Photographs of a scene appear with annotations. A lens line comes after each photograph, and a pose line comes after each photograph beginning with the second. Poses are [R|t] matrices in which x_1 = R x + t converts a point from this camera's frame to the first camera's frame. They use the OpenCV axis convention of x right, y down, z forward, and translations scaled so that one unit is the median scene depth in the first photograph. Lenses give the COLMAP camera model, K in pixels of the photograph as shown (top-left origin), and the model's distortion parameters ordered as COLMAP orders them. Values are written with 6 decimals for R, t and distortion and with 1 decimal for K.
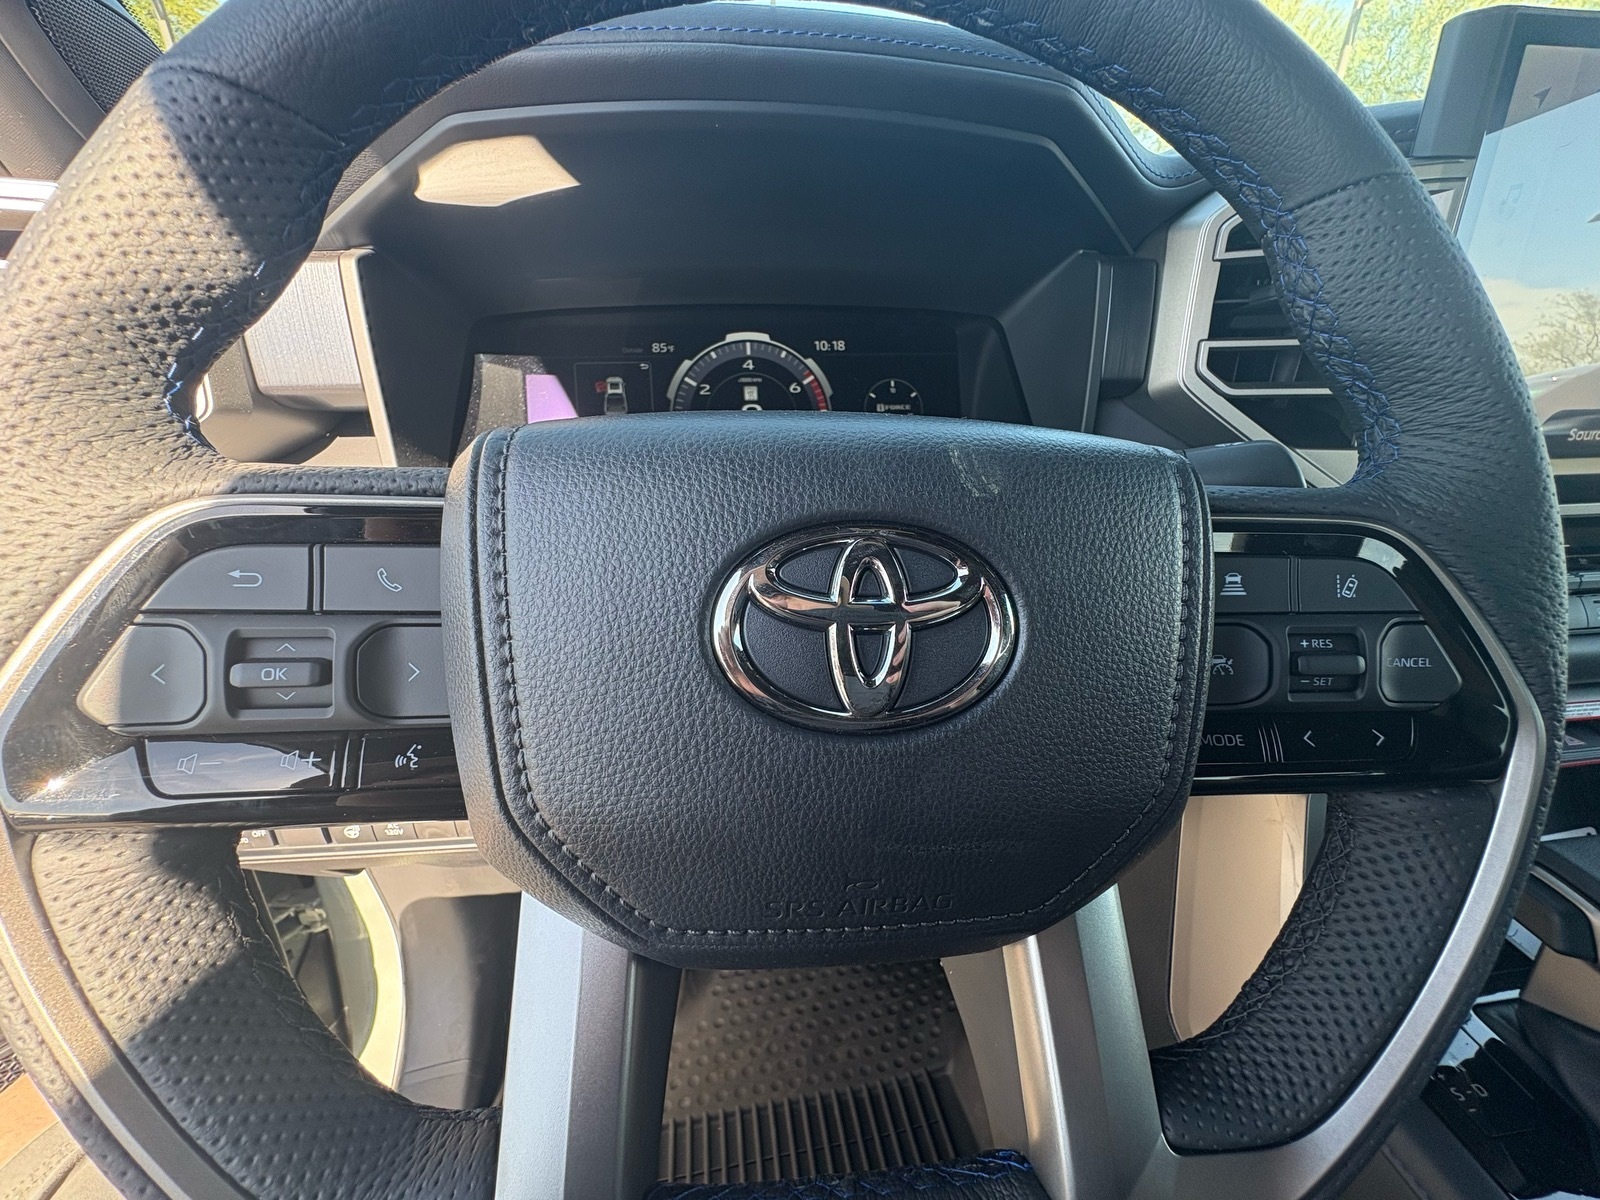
lens RADIAL K [[632.5, 0, 800.0], [0, 632.5, 600.0], [0, 0, 1]] dist [0.000304, -0.000092]
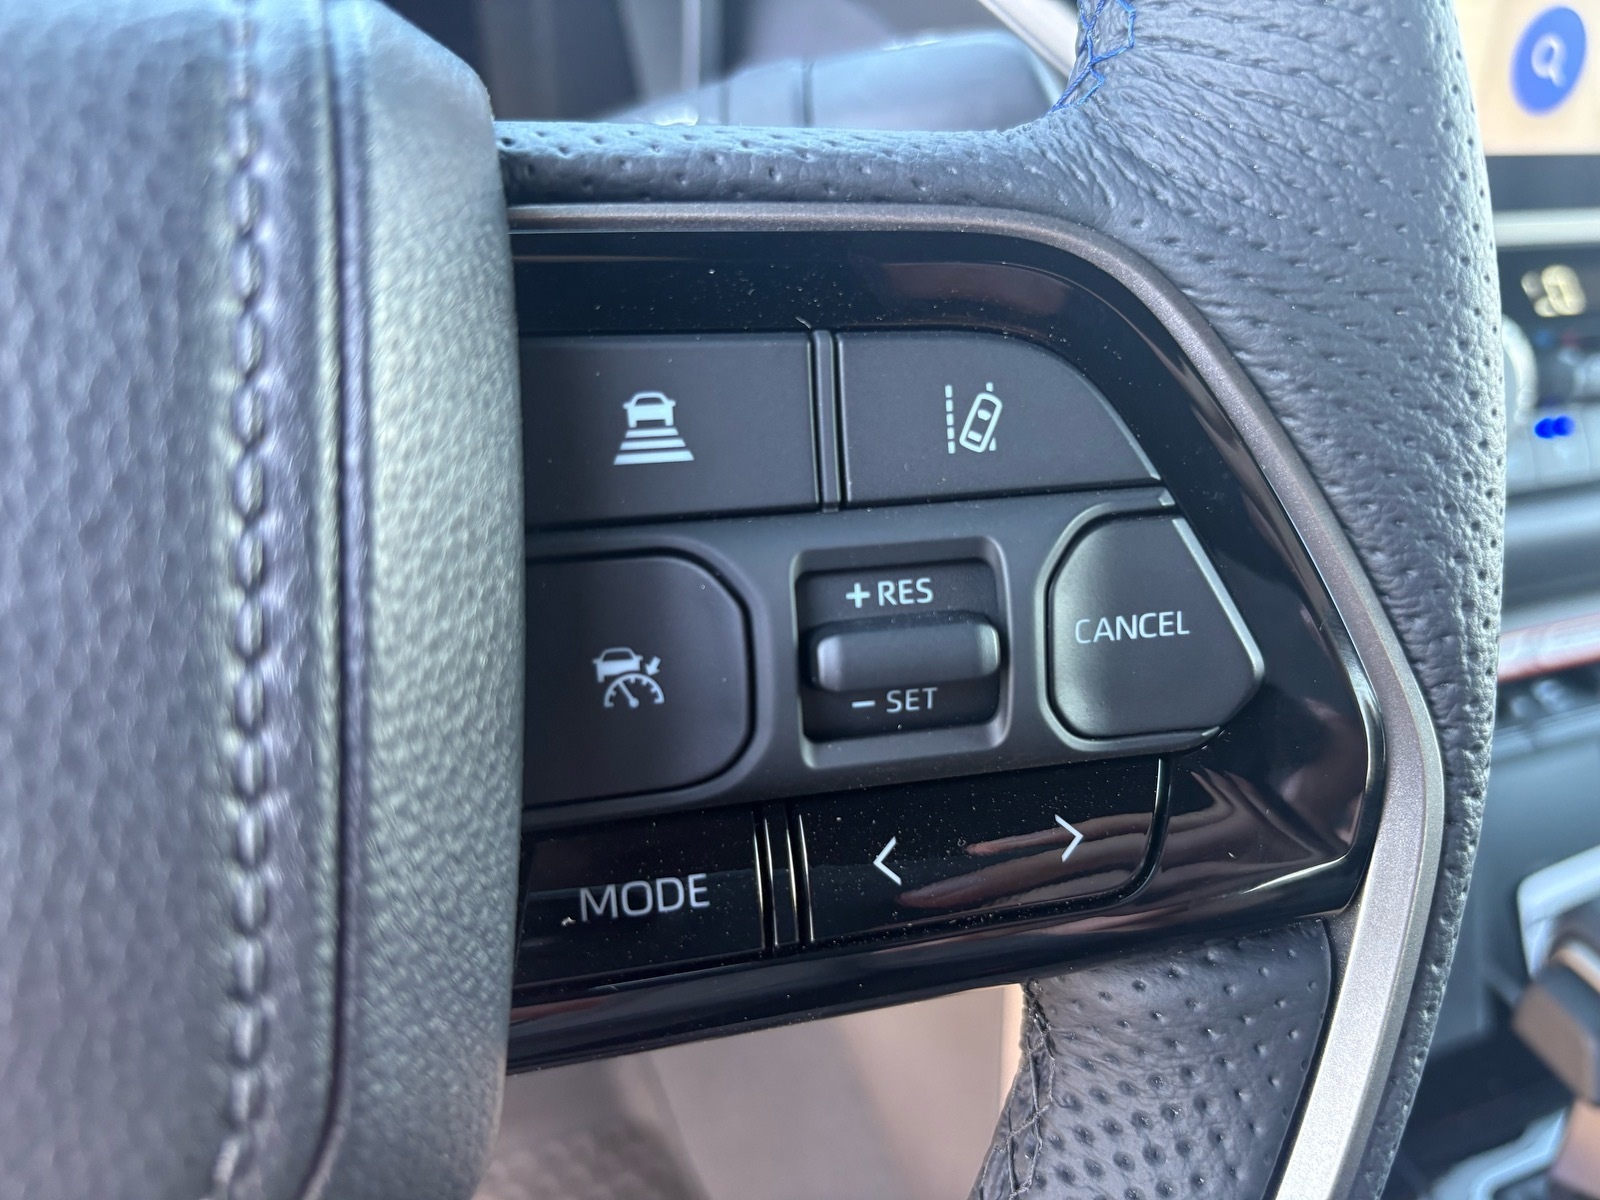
lens RADIAL K [[1252.0, 0, 800.0], [0, 1252.0, 600.0], [0, 0, 1]] dist [-0.025729, -0.000553]
pose [[0.971609, -0.079304, 0.222907, 0.624885], [0.051734, 0.990563, 0.126917, -0.015262], [-0.230869, -0.111782, 0.966543, 0.364768]]
